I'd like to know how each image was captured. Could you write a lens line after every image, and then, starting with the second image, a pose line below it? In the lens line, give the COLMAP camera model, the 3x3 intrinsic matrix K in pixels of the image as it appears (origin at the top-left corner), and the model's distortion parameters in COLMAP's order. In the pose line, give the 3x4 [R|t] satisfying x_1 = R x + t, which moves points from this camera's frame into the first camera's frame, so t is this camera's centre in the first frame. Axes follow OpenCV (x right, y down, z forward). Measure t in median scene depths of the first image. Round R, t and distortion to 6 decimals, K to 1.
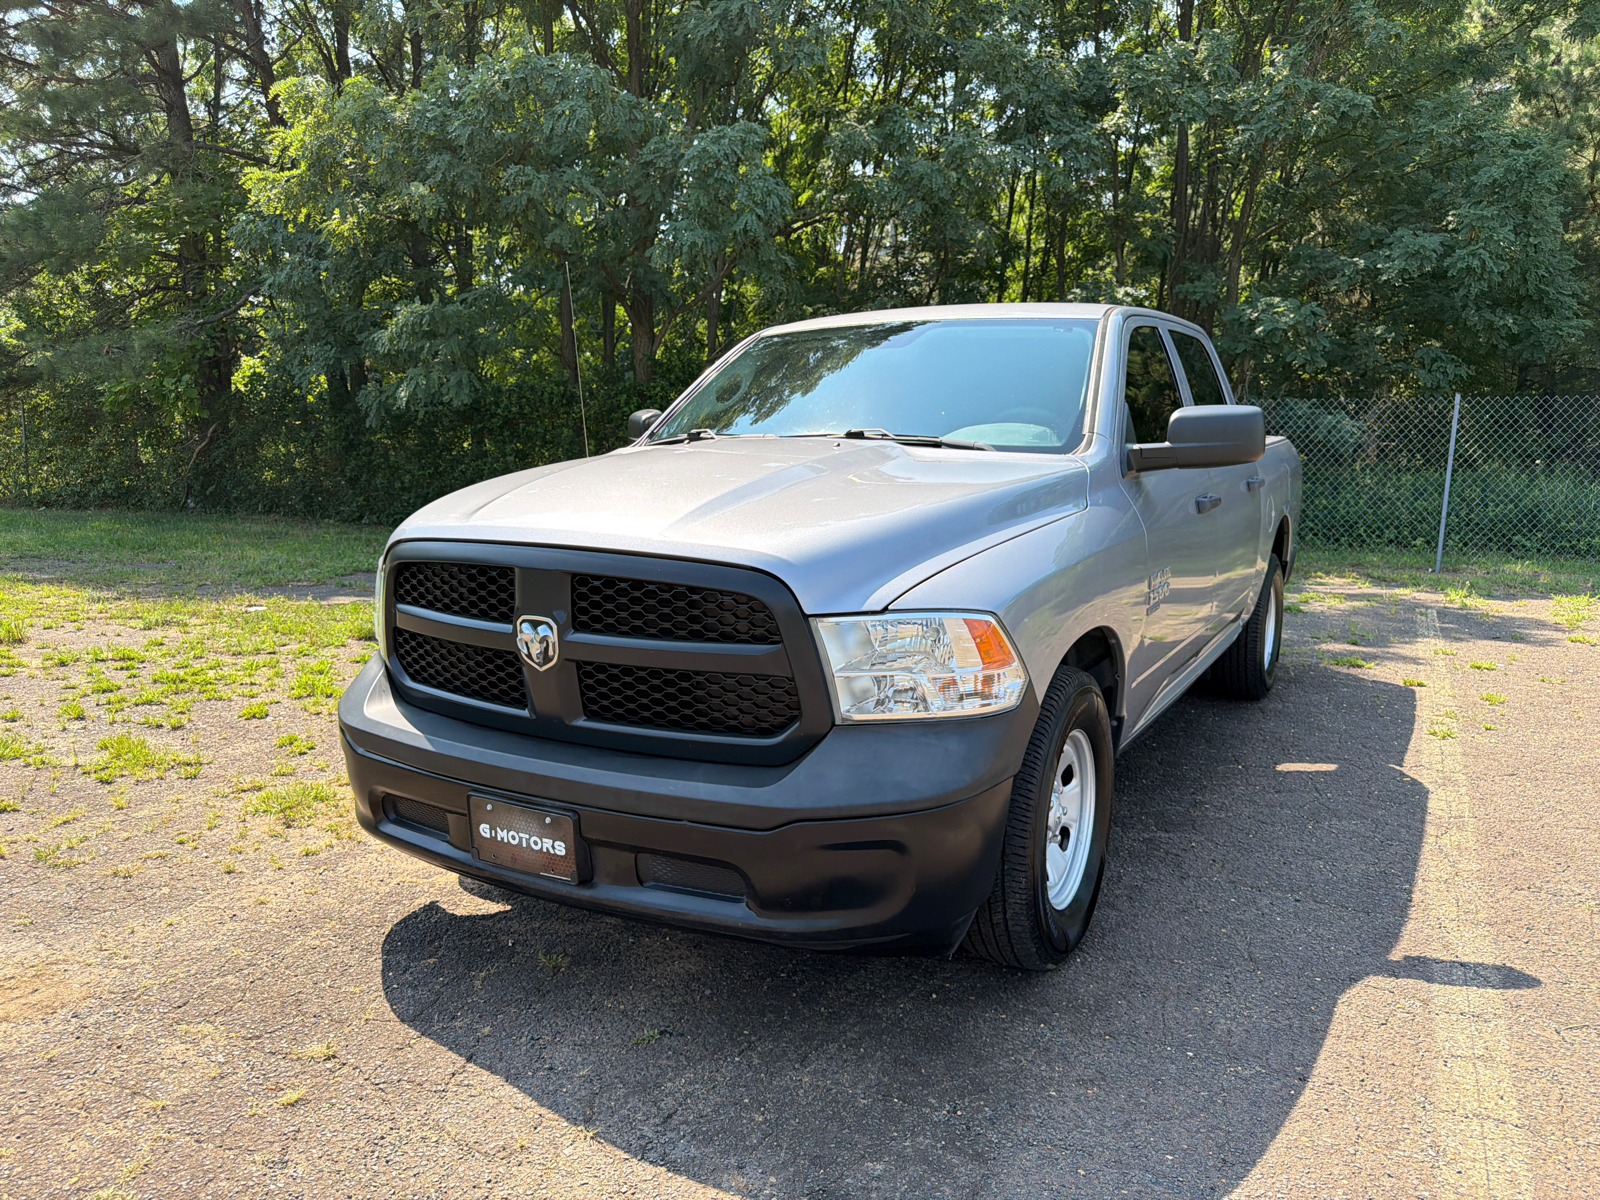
lens RADIAL K [[1144.7, 0, 799.2], [0, 1144.7, 596.7], [0, 0, 1]] dist [0.031370, -0.040412]
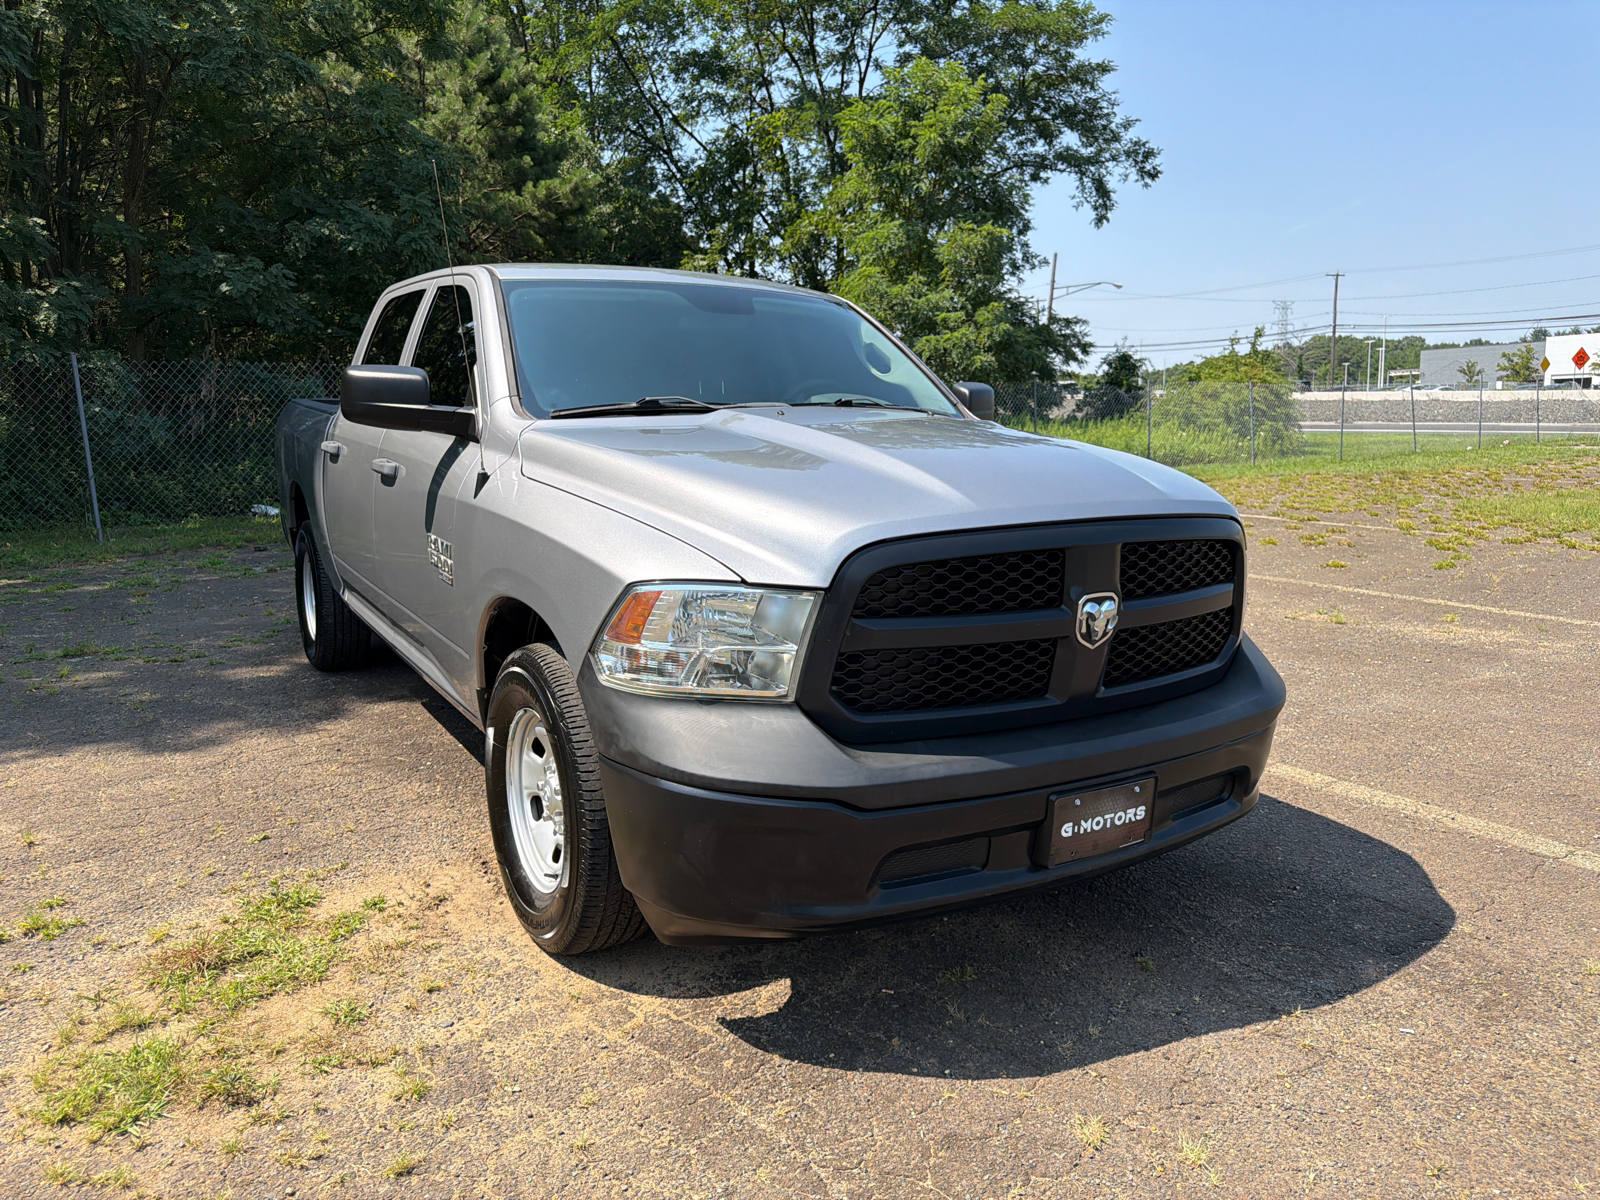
lens RADIAL K [[1144.7, 0, 799.2], [0, 1144.7, 596.7], [0, 0, 1]] dist [0.031370, -0.040412]
pose [[0.479928, -0.152127, 0.864018, -1.107829], [0.122560, 0.986819, 0.105671, -0.105788], [-0.868705, 0.055179, 0.492247, 0.687366]]
